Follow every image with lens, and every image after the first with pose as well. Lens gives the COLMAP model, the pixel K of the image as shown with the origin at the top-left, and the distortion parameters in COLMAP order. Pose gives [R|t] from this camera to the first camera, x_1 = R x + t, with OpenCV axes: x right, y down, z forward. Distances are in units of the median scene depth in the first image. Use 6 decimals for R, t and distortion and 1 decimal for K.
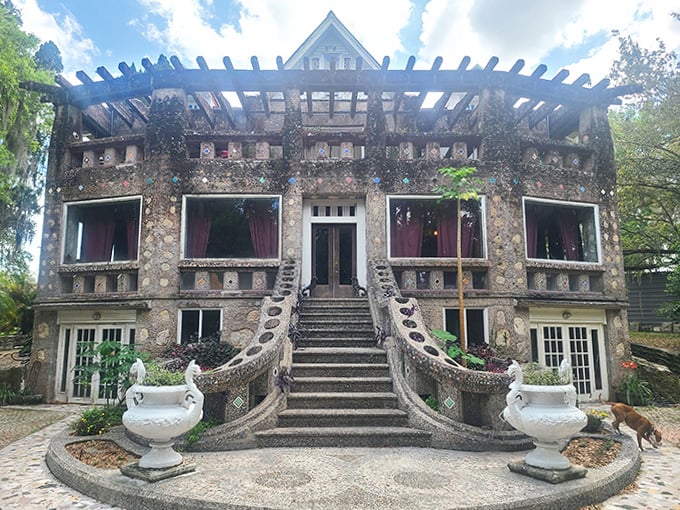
lens RADIAL K [[476.9, 0, 340.0], [0, 476.9, 255.0], [0, 0, 1]] dist [0.045783, -0.000372]
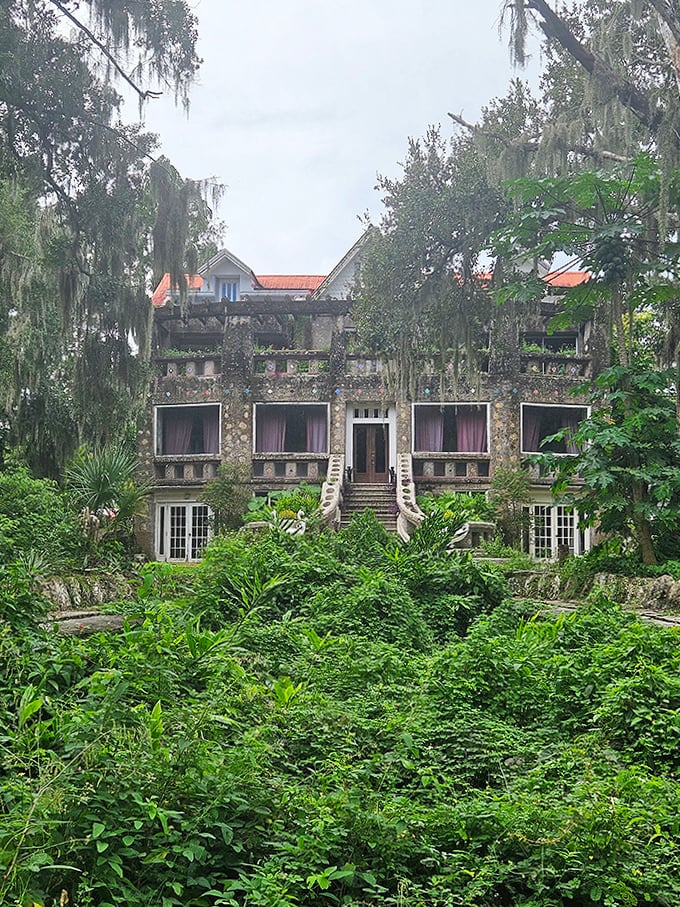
lens RADIAL K [[636.1, 0, 340.0], [0, 636.1, 453.5], [0, 0, 1]] dist [0.045783, -0.000372]
pose [[0.996159, -0.002162, -0.087539, 0.053129], [0.005867, 0.999097, 0.042091, -0.060319], [0.087369, -0.042442, 0.995271, -0.685407]]
